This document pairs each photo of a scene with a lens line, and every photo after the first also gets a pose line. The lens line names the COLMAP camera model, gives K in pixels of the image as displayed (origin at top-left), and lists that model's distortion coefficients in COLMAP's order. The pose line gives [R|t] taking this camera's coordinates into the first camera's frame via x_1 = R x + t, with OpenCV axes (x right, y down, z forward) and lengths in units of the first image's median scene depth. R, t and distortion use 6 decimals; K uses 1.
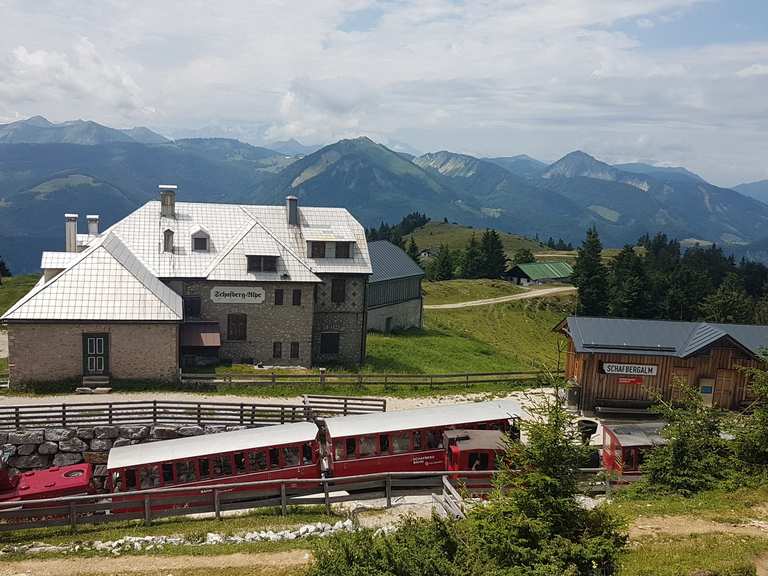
lens RADIAL K [[812.0, 0, 367.3], [0, 812.0, 280.7], [0, 0, 1]] dist [0.001673, 0.000000]
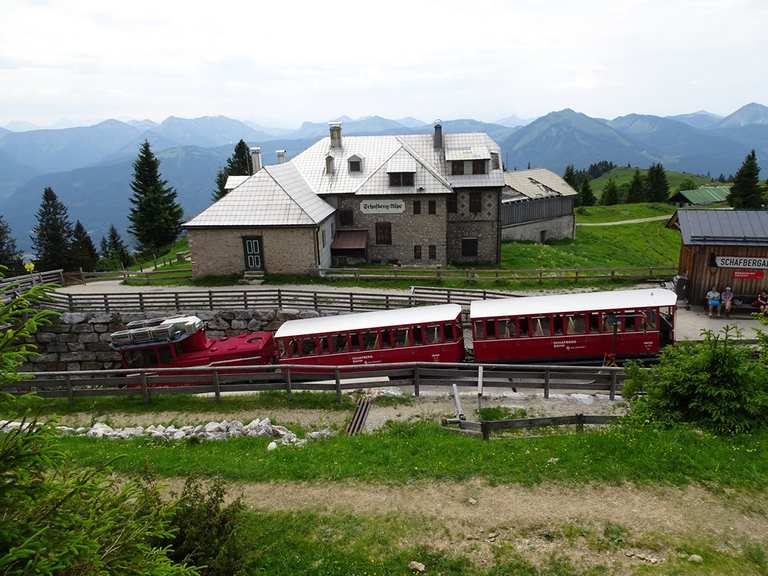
lens RADIAL K [[550.8, 0, 388.1], [0, 550.8, 287.3], [0, 0, 1]] dist [0.013322, 0.006671]
pose [[0.949538, 0.007467, -0.313563, 0.106077], [0.031007, 0.992585, 0.117531, 0.040391], [0.312115, -0.121323, 0.942266, 0.213772]]
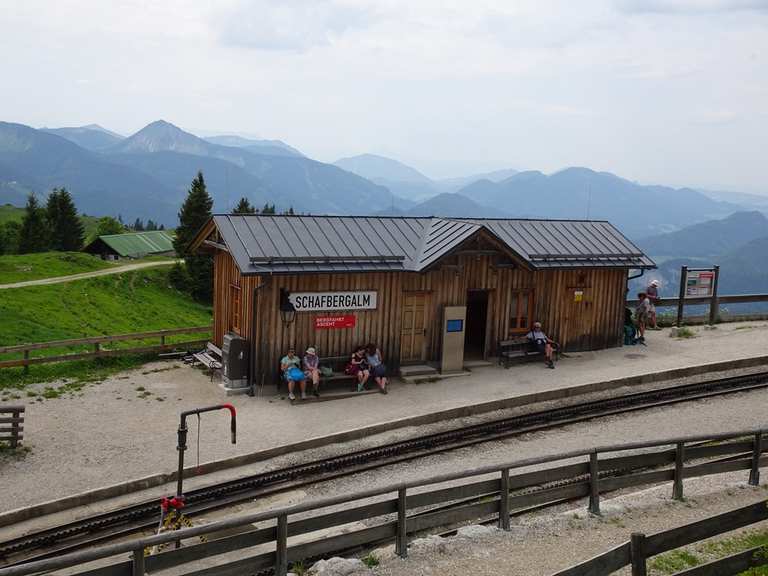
lens RADIAL K [[958.9, 0, 393.5], [0, 958.9, 290.7], [0, 0, 1]] dist [0.022737, 0.000000]
pose [[0.884670, -0.070719, 0.460823, 0.047584], [0.063702, 0.997494, 0.030786, 0.069928], [-0.461846, 0.002120, 0.886958, 0.329952]]
